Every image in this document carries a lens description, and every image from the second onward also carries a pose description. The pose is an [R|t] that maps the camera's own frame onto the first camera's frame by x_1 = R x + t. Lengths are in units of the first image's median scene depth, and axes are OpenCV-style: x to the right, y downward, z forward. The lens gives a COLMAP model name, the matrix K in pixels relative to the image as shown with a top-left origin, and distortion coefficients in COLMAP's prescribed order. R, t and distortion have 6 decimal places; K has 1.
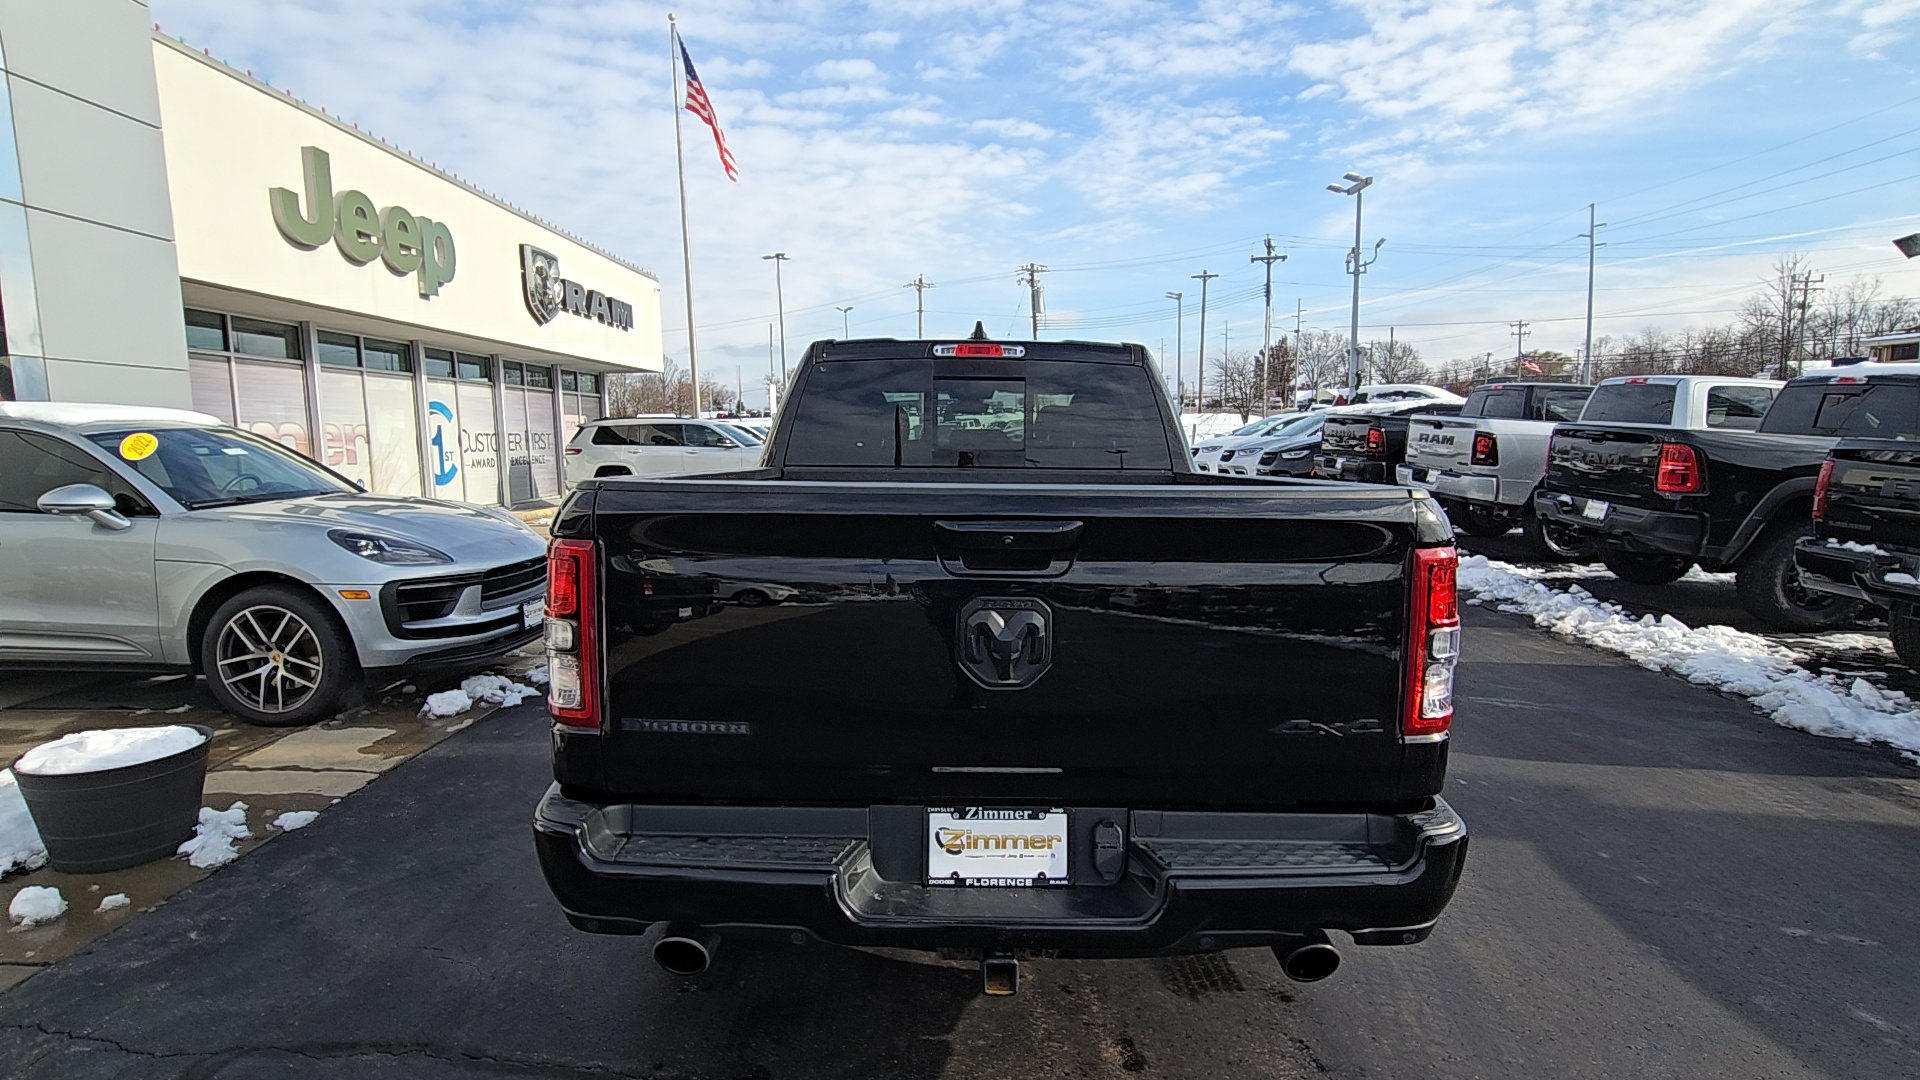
lens RADIAL K [[972.9, 0, 952.0], [0, 972.9, 548.5], [0, 0, 1]] dist [0.001912, -0.001752]
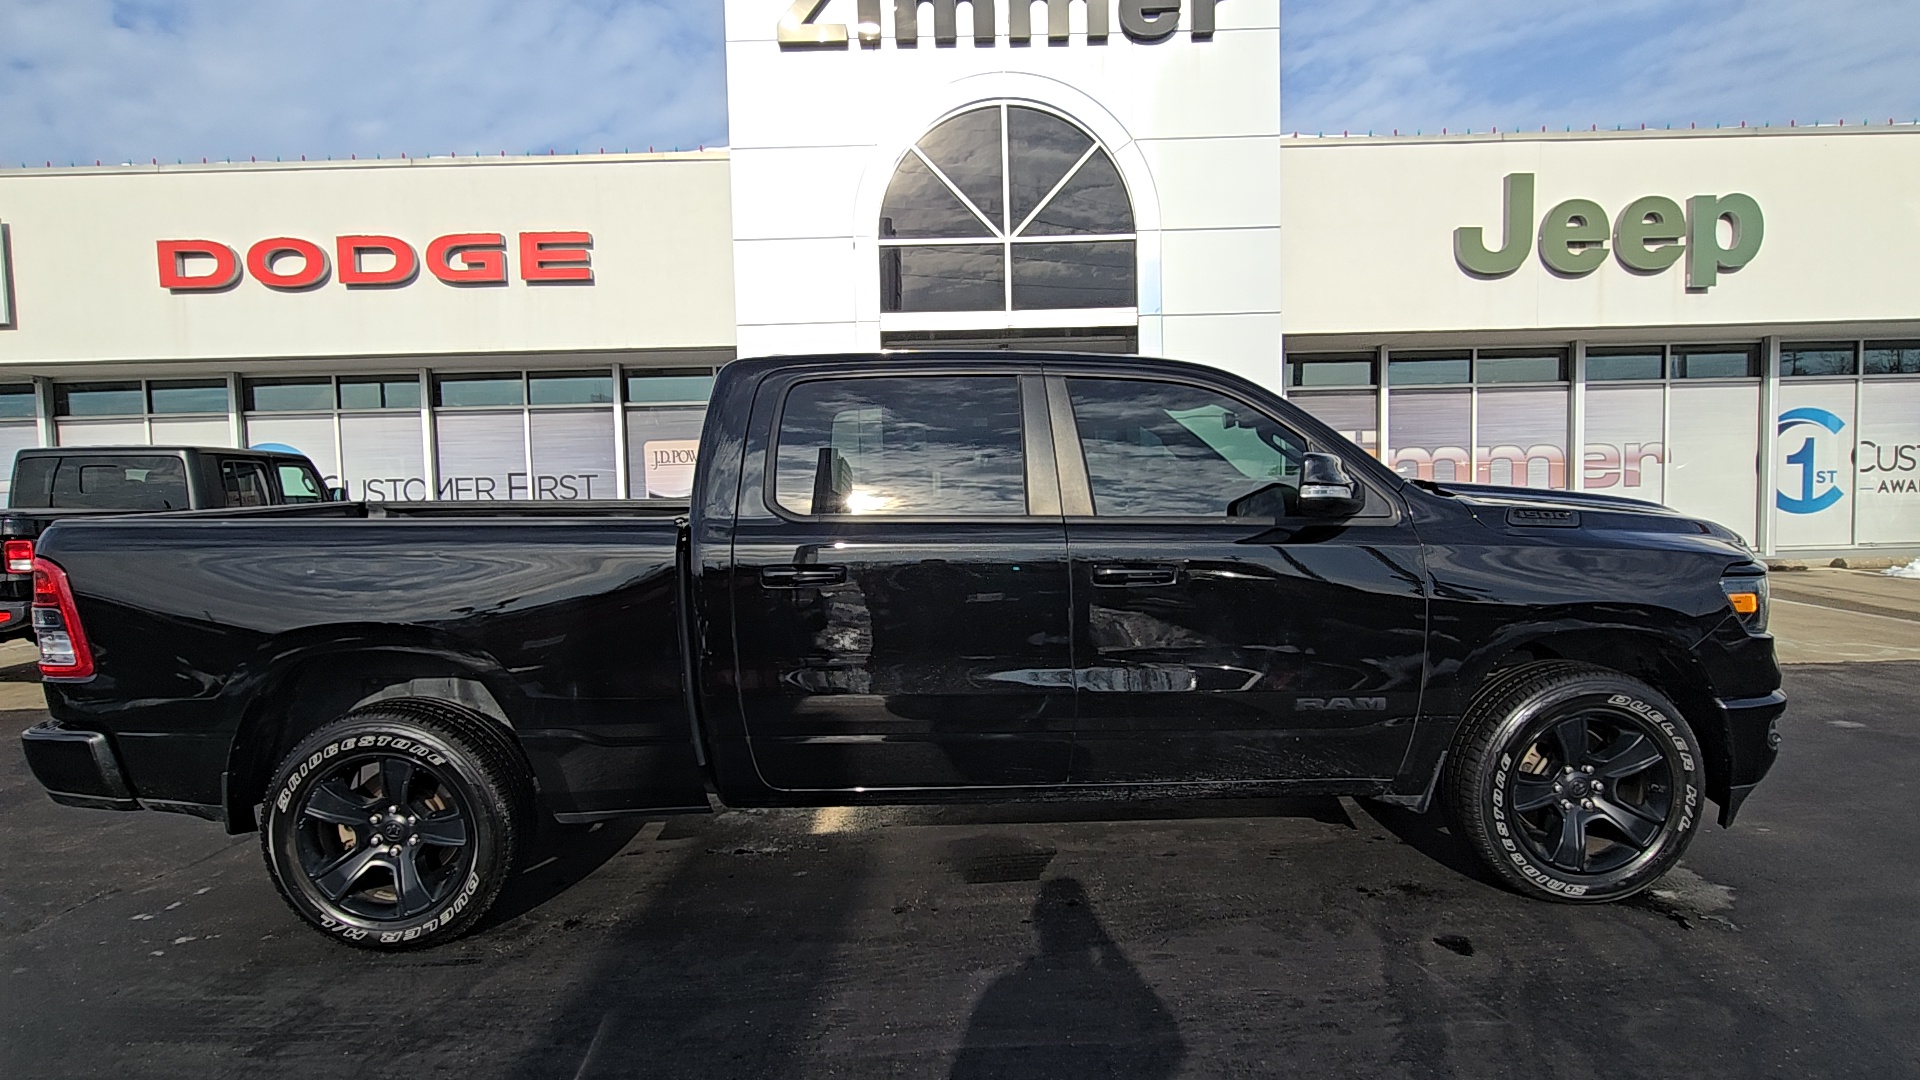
lens RADIAL K [[972.9, 0, 952.0], [0, 972.9, 548.5], [0, 0, 1]] dist [0.001912, -0.001752]
pose [[0.021897, 0.076152, -0.996856, 0.410893], [-0.091373, 0.993074, 0.073856, -0.051879], [0.995576, 0.089468, 0.028703, 0.469515]]
